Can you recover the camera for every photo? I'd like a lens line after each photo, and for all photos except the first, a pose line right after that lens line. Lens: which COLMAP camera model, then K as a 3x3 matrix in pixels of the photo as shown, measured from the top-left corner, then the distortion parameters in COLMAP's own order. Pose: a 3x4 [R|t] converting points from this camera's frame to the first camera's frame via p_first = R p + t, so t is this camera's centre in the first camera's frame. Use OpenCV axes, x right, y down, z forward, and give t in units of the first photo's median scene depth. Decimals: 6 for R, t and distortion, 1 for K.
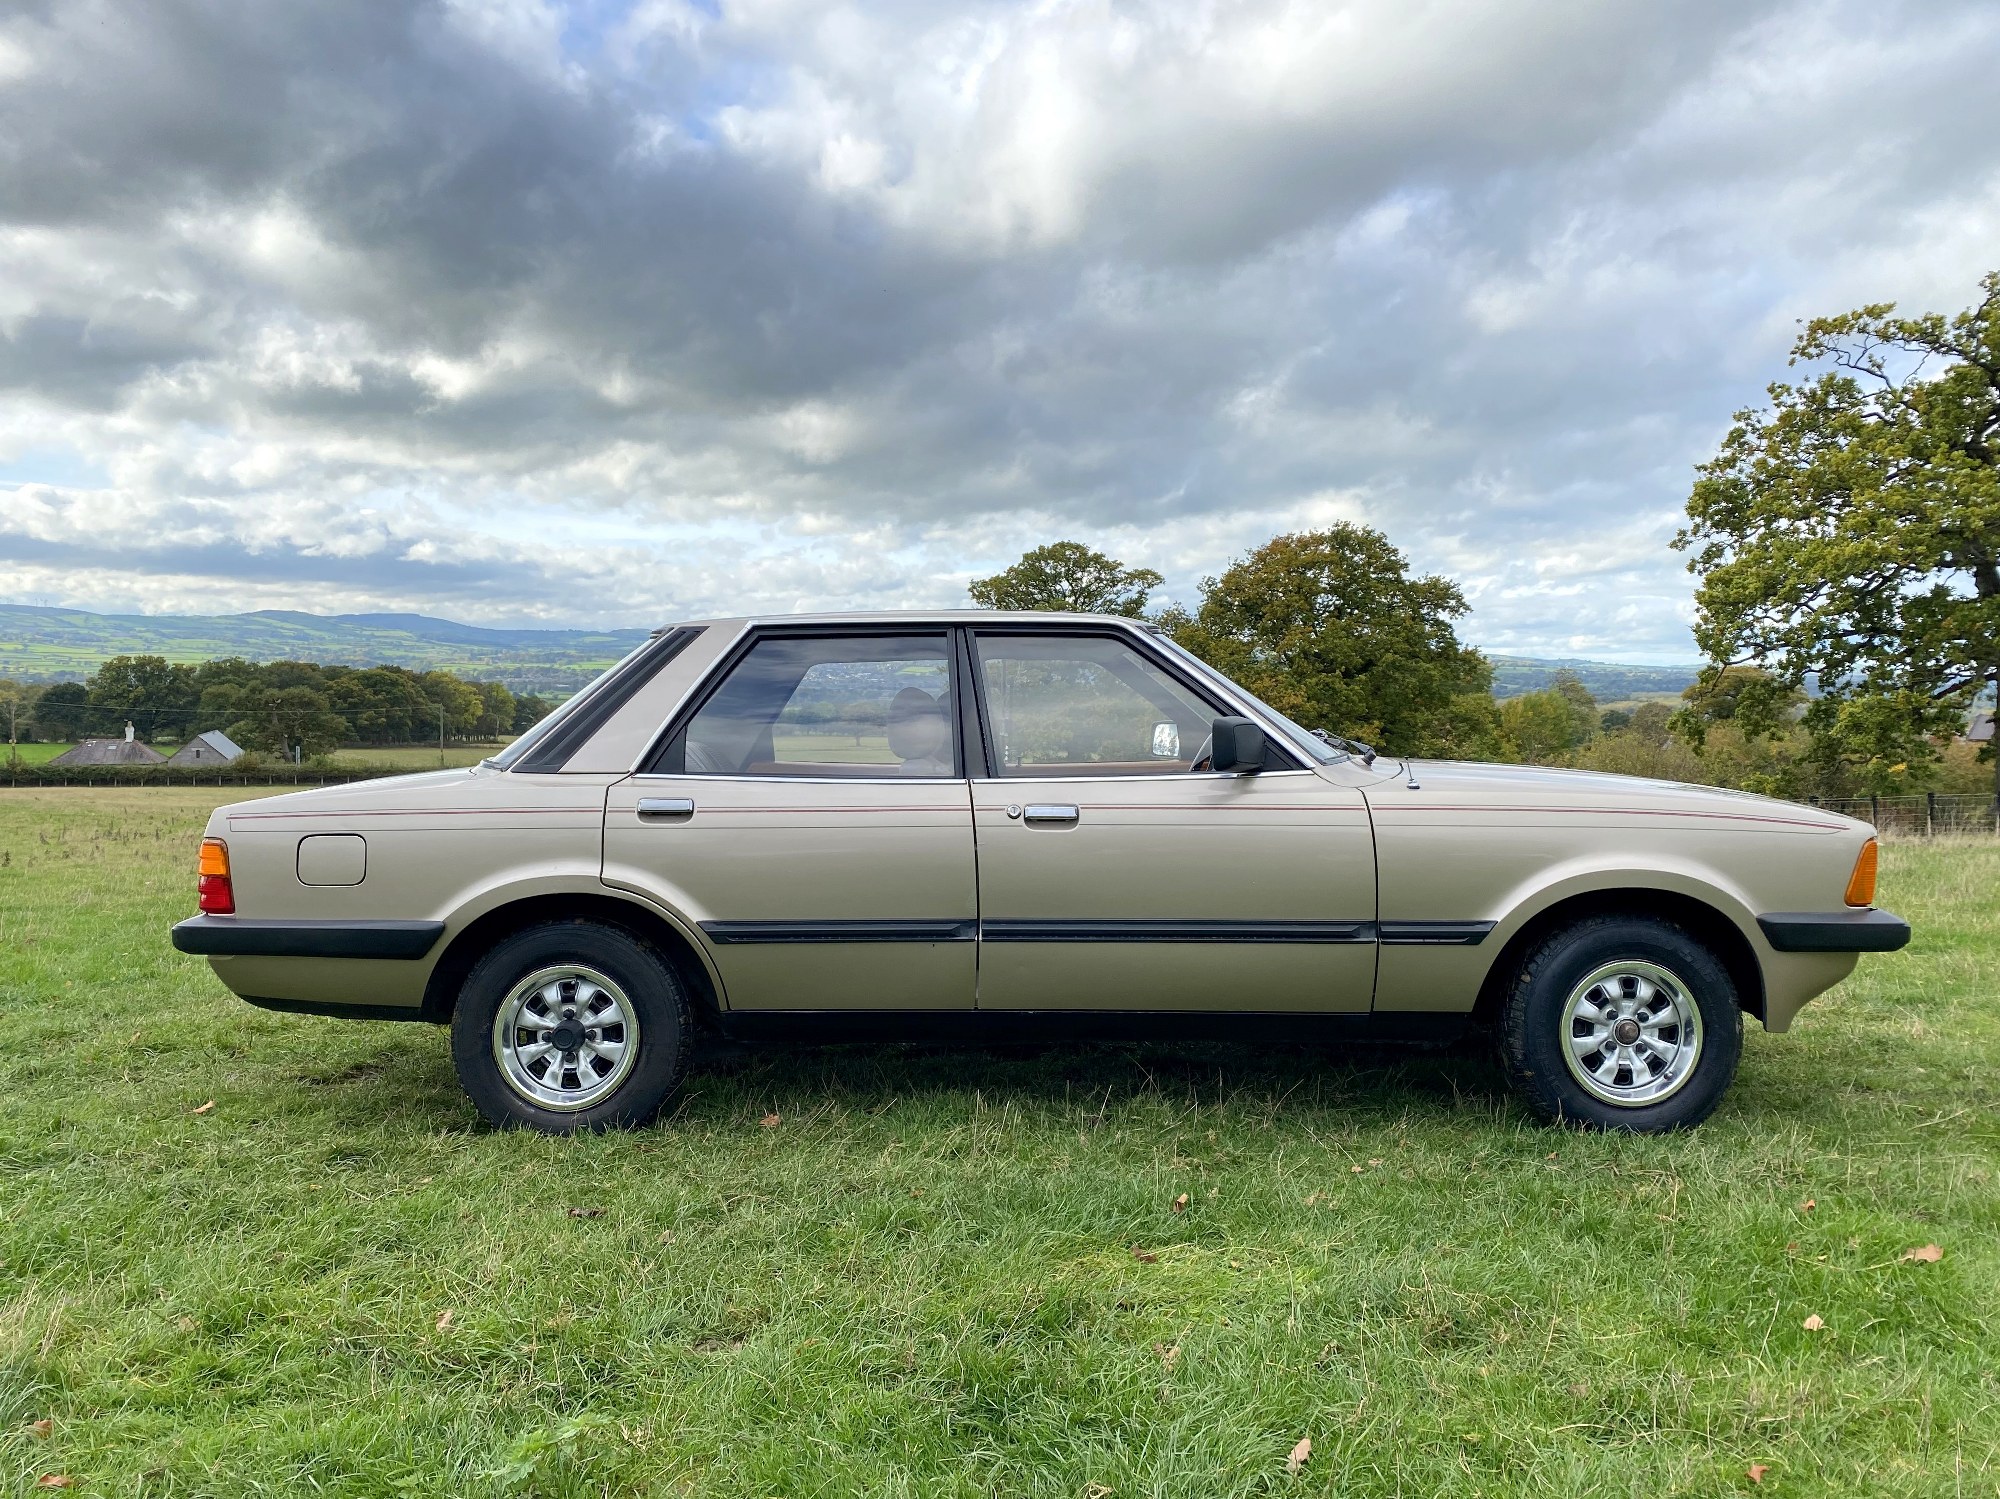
lens RADIAL K [[1761.9, 0, 898.0], [0, 1761.9, 676.7], [0, 0, 1]] dist [0.004269, 0.000308]
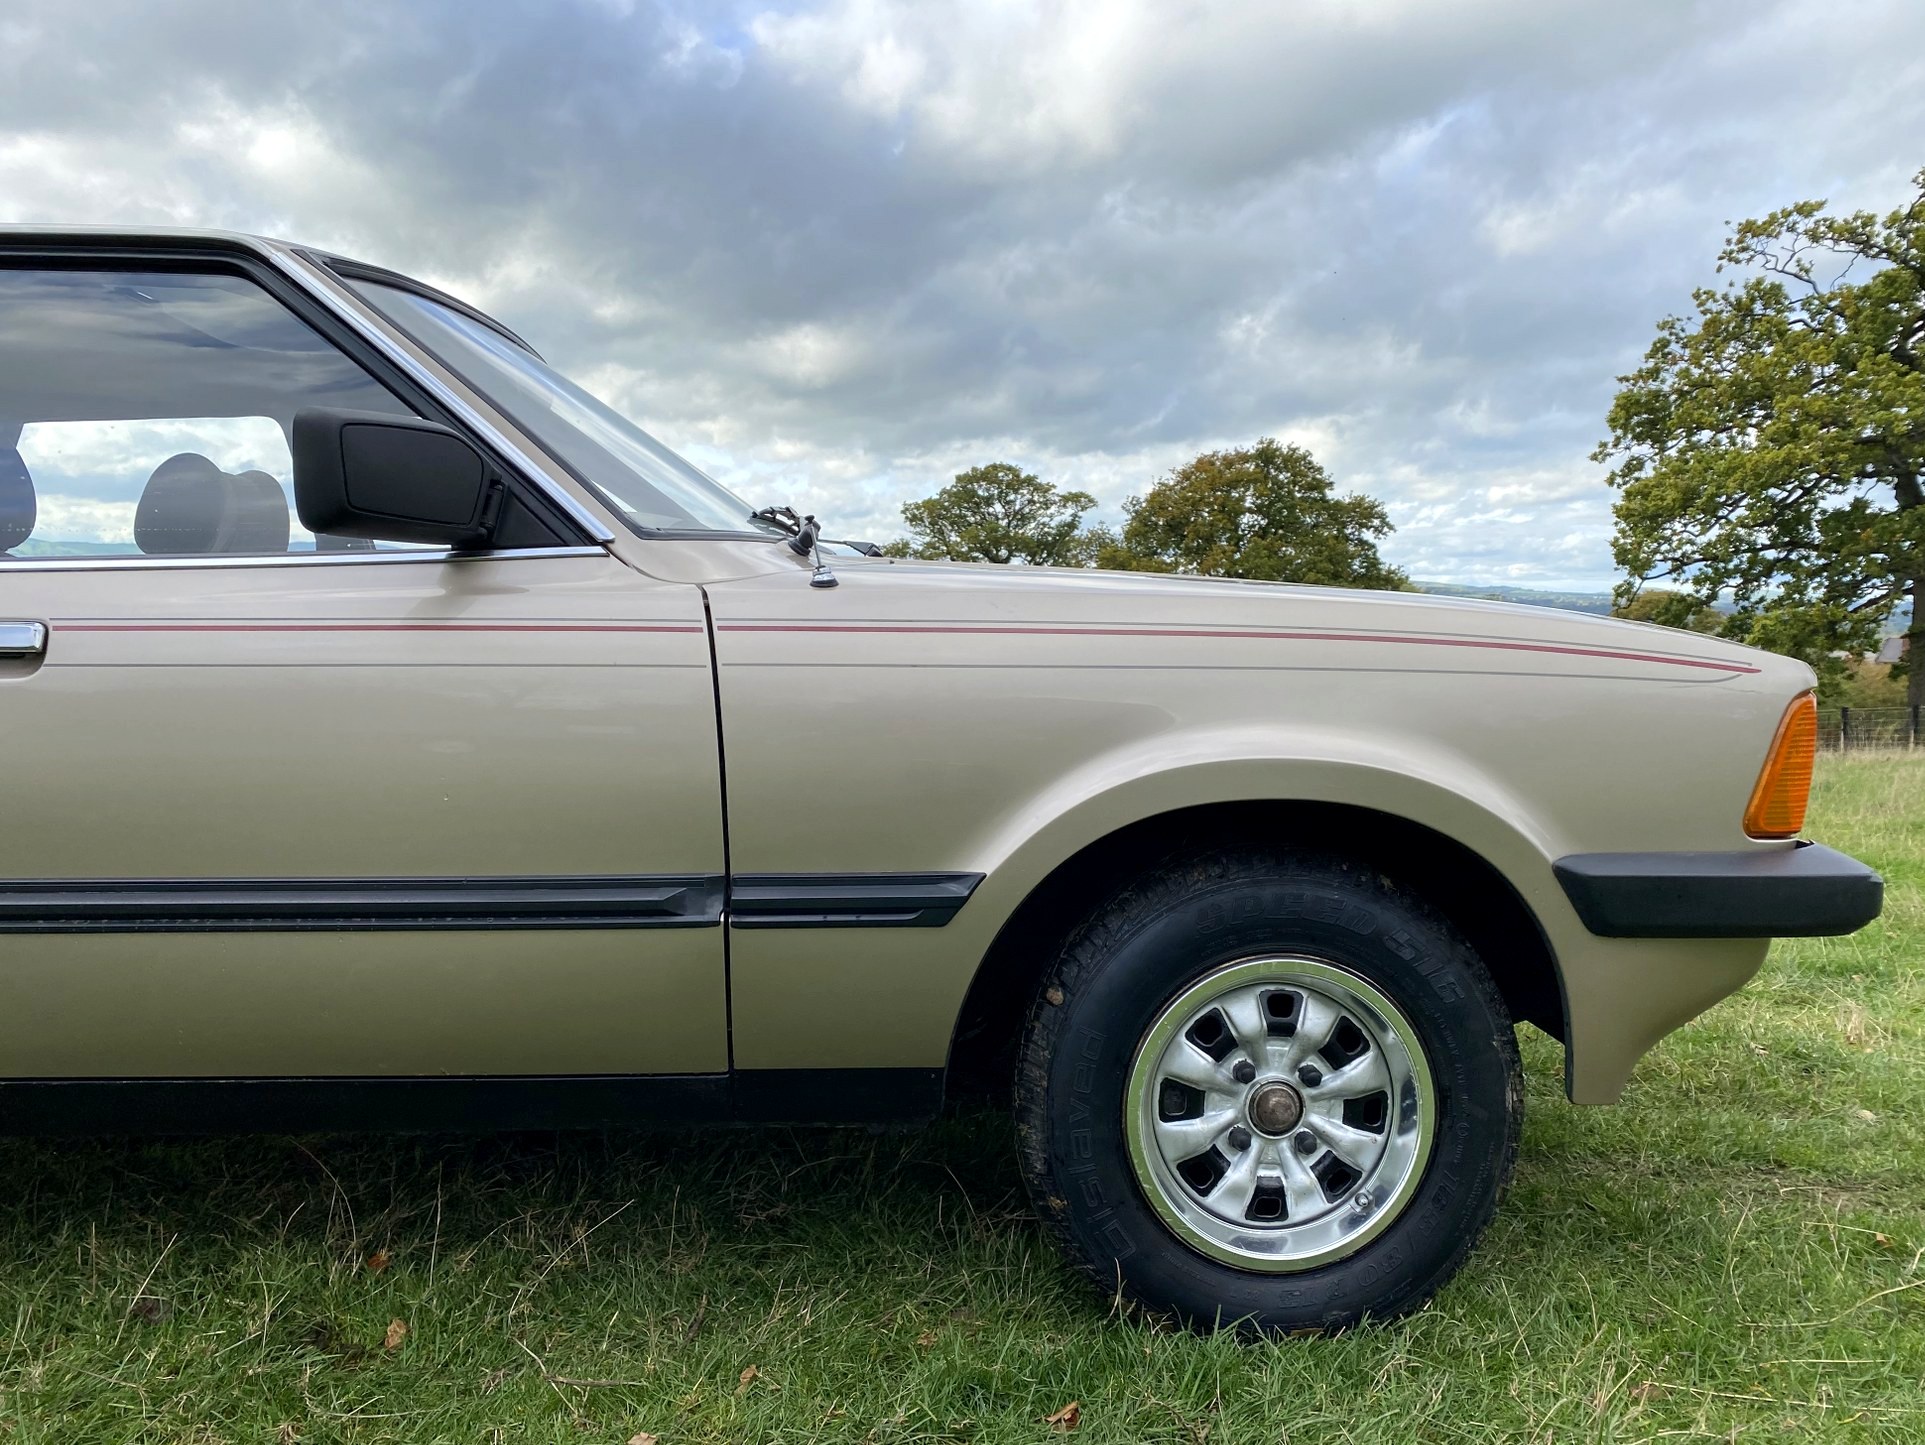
lens RADIAL K [[1646.7, 0, 962.3], [0, 1646.7, 723.2], [0, 0, 1]] dist [0.008716, 0.005546]
pose [[0.999086, -0.002171, 0.042682, 0.052865], [-0.000671, 0.997788, 0.066475, 0.012109], [-0.042731, -0.066443, 0.996875, 0.097752]]
